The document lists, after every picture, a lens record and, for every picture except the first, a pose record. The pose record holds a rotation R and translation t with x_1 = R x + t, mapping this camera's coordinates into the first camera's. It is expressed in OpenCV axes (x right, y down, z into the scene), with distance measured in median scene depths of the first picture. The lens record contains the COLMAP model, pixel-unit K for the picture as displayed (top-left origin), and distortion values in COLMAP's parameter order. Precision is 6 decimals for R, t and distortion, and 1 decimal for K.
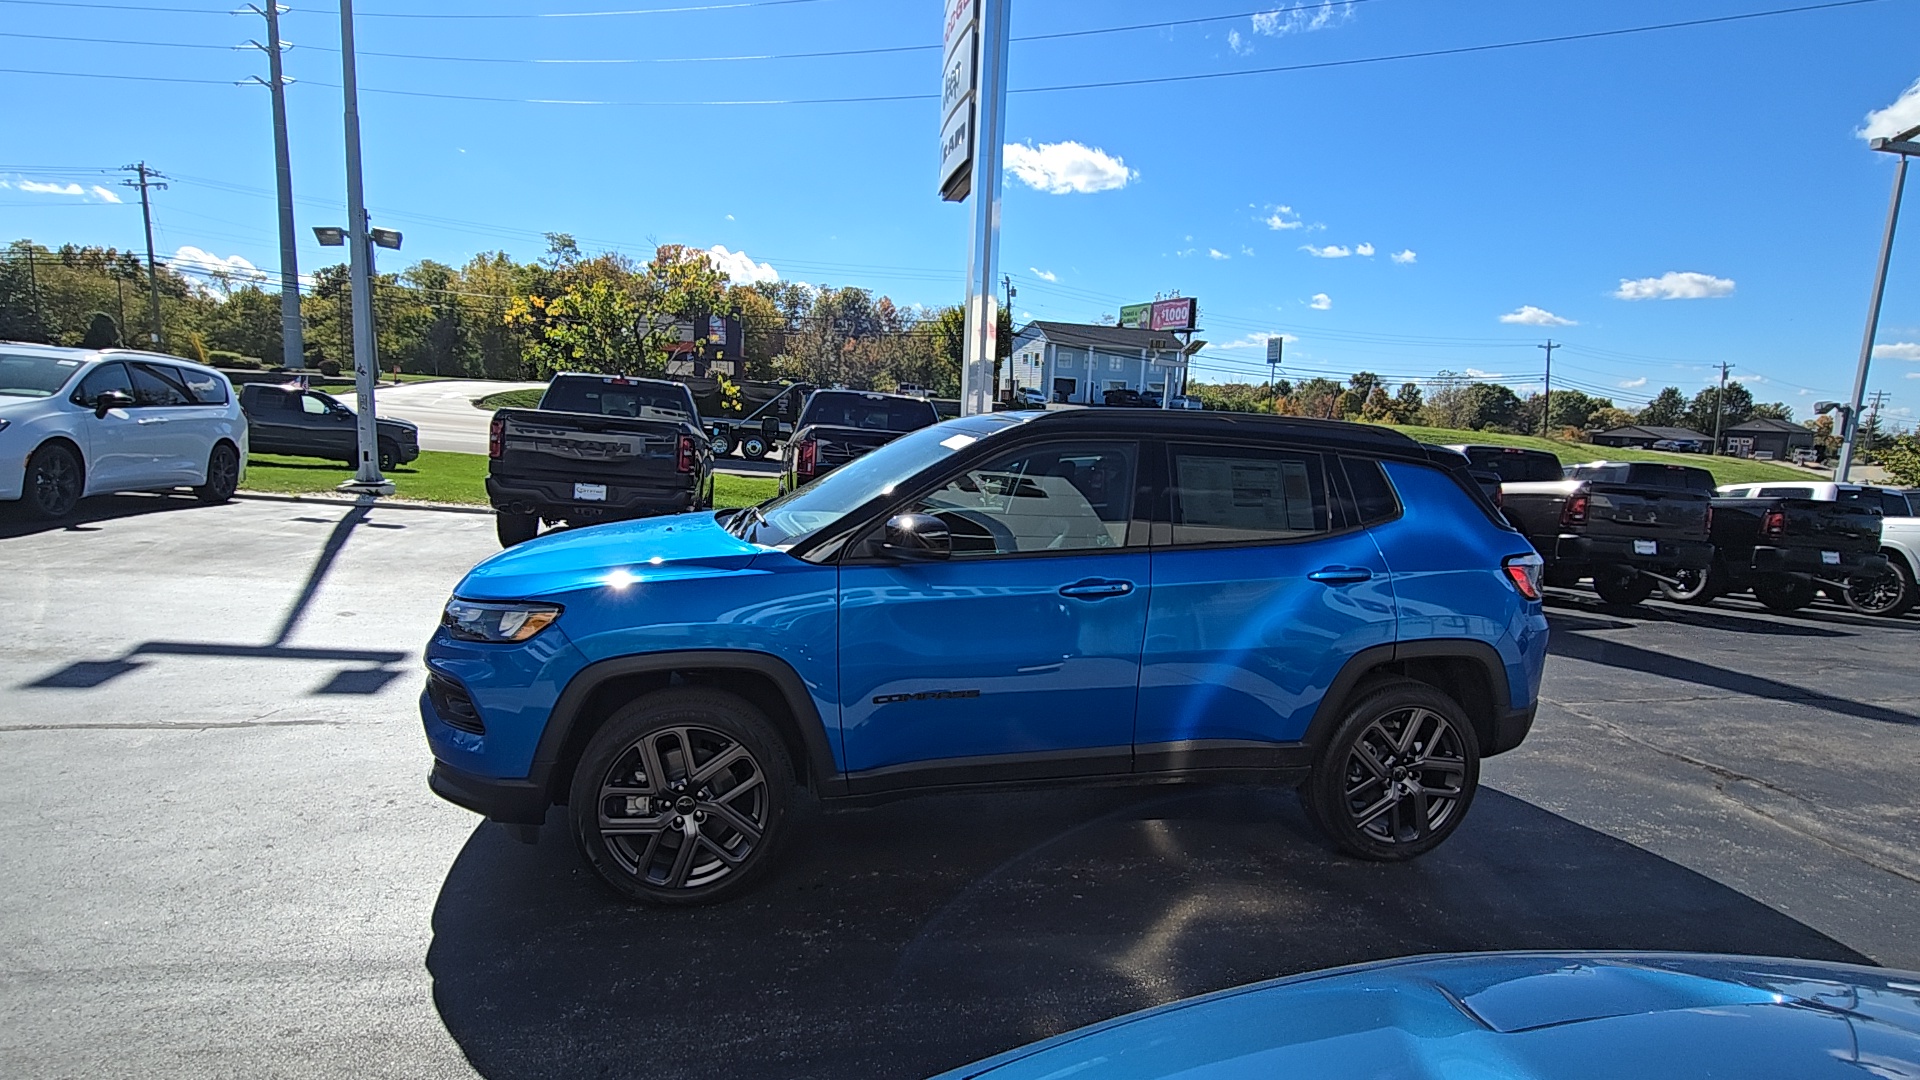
lens RADIAL K [[968.3, 0, 951.2], [0, 968.3, 546.3], [0, 0, 1]] dist [0.000375, -0.000867]
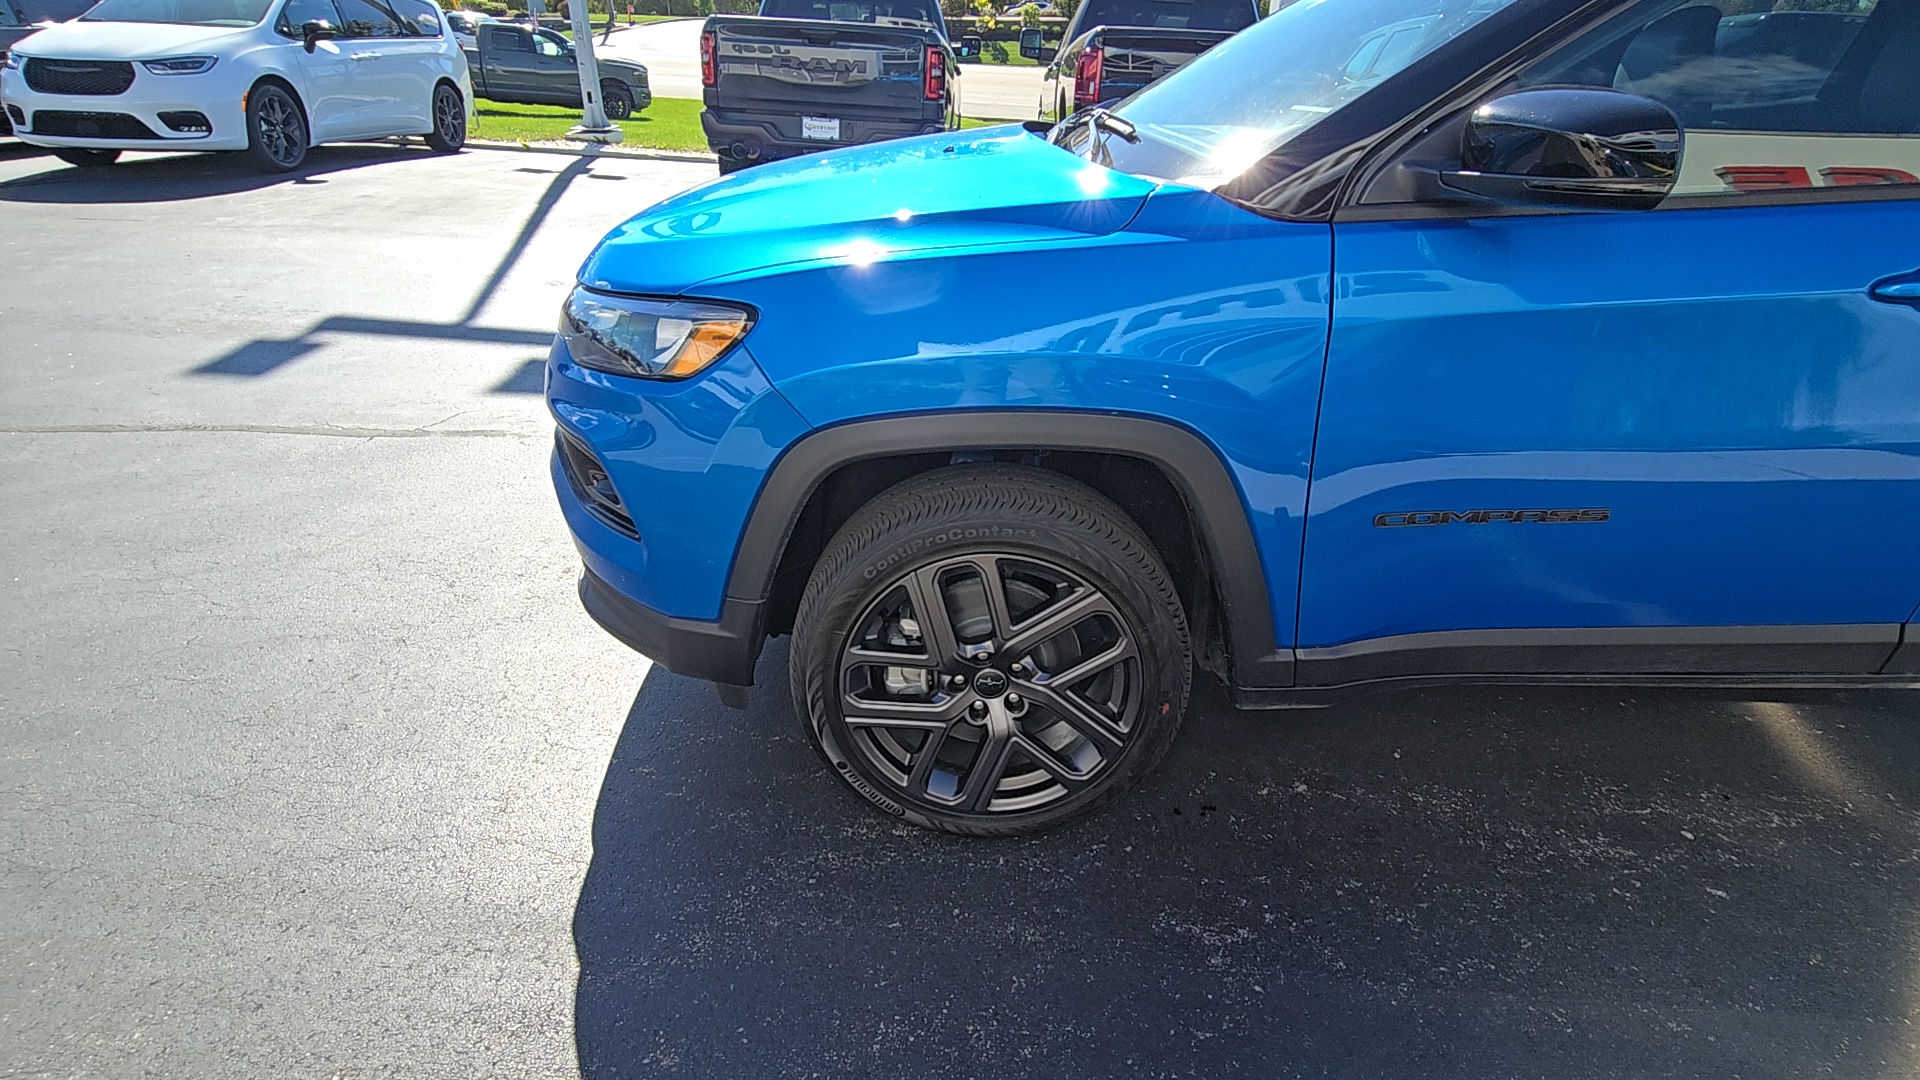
lens RADIAL K [[968.3, 0, 951.2], [0, 968.3, 546.3], [0, 0, 1]] dist [0.000375, -0.000867]
pose [[0.971714, 0.076483, -0.223435, -0.061491], [0.002368, 0.942904, 0.333057, 0.004125], [0.236151, -0.324165, 0.916051, 0.177566]]
